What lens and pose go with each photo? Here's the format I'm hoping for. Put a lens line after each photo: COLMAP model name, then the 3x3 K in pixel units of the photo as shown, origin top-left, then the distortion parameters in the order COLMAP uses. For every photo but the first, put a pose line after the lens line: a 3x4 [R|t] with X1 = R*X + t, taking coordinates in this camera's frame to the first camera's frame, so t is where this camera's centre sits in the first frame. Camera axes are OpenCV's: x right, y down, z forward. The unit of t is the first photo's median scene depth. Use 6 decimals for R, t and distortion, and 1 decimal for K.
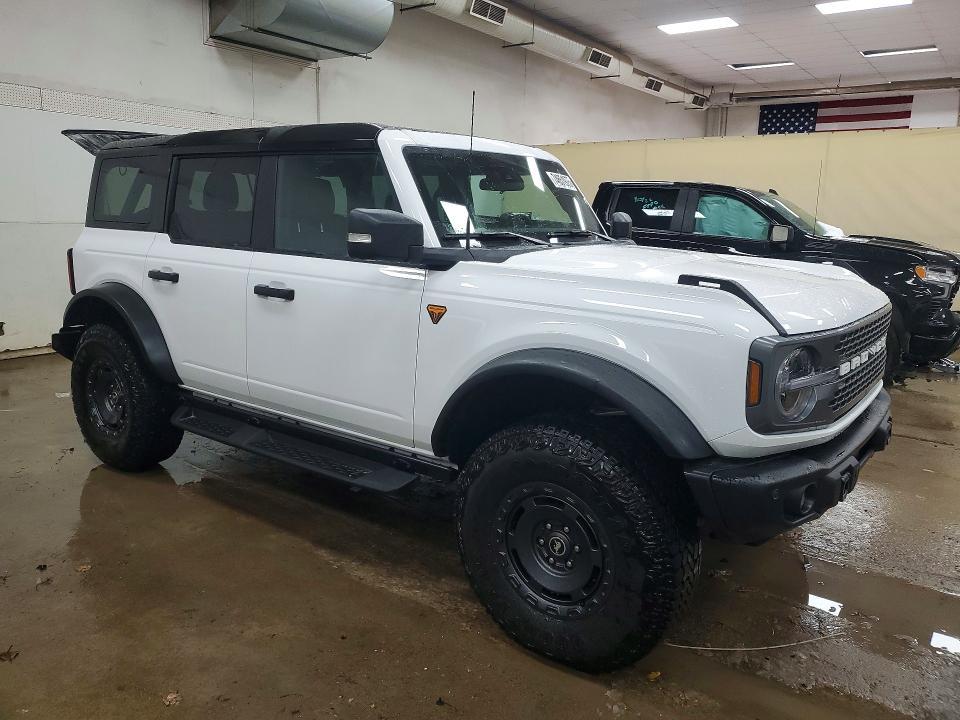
lens RADIAL K [[759.1, 0, 480.0], [0, 759.1, 360.0], [0, 0, 1]] dist [-0.001884, -0.004419]
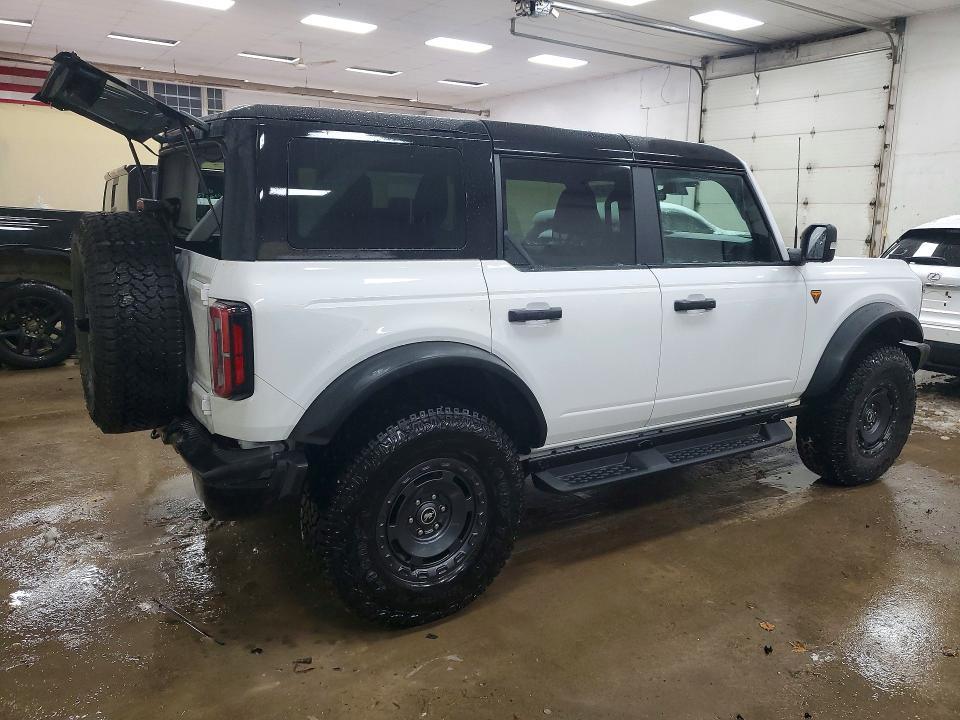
lens RADIAL K [[702.1, 0, 480.0], [0, 702.1, 360.0], [0, 0, 1]] dist [-0.057615, -0.000980]
pose [[0.364217, -0.226286, 0.903405, -1.169033], [0.160523, 0.970768, 0.178443, -0.218536], [-0.917376, 0.080026, 0.389894, 0.860706]]
